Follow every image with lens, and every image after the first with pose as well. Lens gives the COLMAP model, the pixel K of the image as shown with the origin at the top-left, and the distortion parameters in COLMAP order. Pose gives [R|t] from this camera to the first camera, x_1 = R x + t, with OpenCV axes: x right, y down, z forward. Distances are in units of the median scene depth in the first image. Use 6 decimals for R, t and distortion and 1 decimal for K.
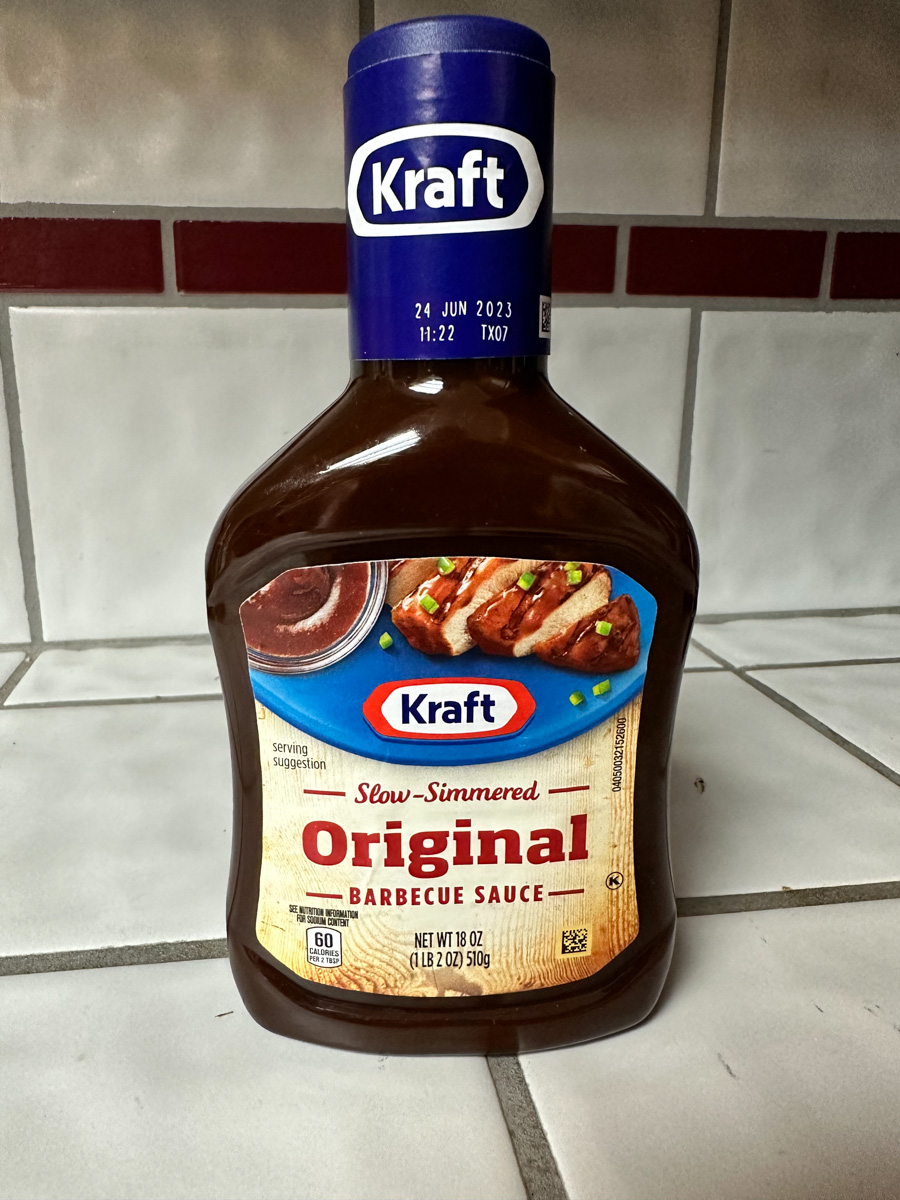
lens RADIAL K [[874.2, 0, 455.2], [0, 874.2, 591.9], [0, 0, 1]] dist [0.000844, 0.002551]
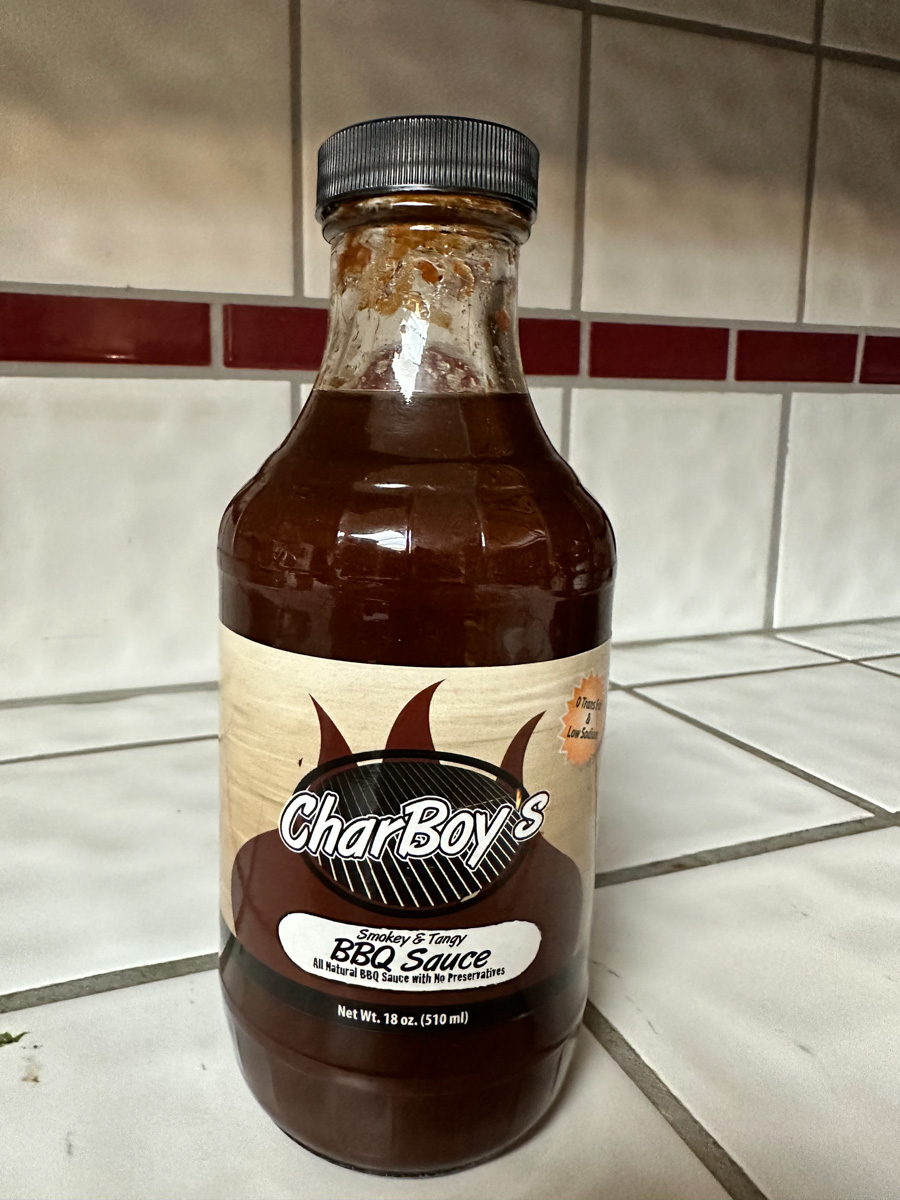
lens RADIAL K [[874.2, 0, 455.2], [0, 874.2, 591.9], [0, 0, 1]] dist [0.000844, 0.002551]
pose [[0.973294, -0.038193, 0.226363, -0.518634], [0.056780, 0.995476, -0.076176, 0.047928], [-0.222430, 0.086995, 0.971060, -0.137029]]
